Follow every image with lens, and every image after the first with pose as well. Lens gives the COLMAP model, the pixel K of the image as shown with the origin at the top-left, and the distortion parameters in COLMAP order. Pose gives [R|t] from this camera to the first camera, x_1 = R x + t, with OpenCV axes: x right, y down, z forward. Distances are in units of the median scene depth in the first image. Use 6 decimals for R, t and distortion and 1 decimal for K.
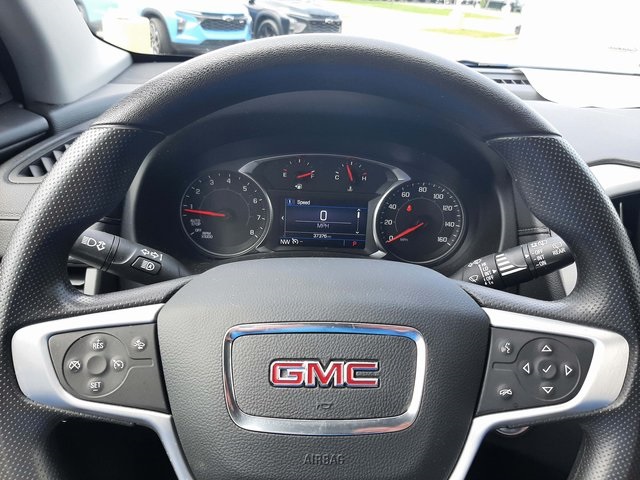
lens RADIAL K [[519.4, 0, 326.2], [0, 519.4, 242.3], [0, 0, 1]] dist [0.001158, -0.050703]
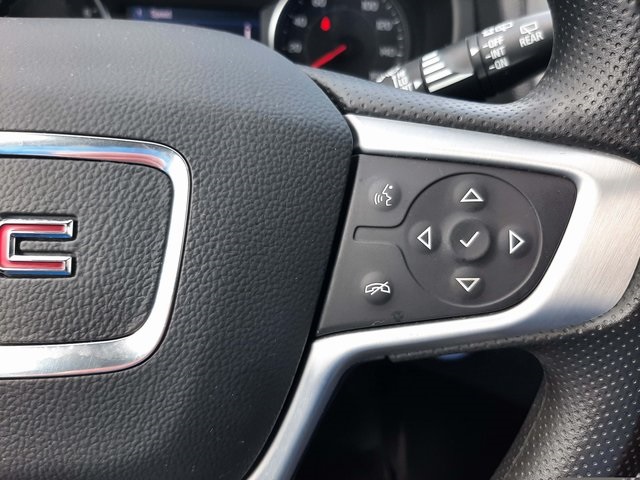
lens RADIAL K [[519.4, 0, 326.2], [0, 519.4, 242.3], [0, 0, 1]] dist [0.001158, -0.050703]
pose [[0.999990, 0.000842, -0.004345, 0.295013], [-0.000050, 0.983810, 0.179213, 0.160906], [0.004425, -0.179211, 0.983801, 0.535931]]
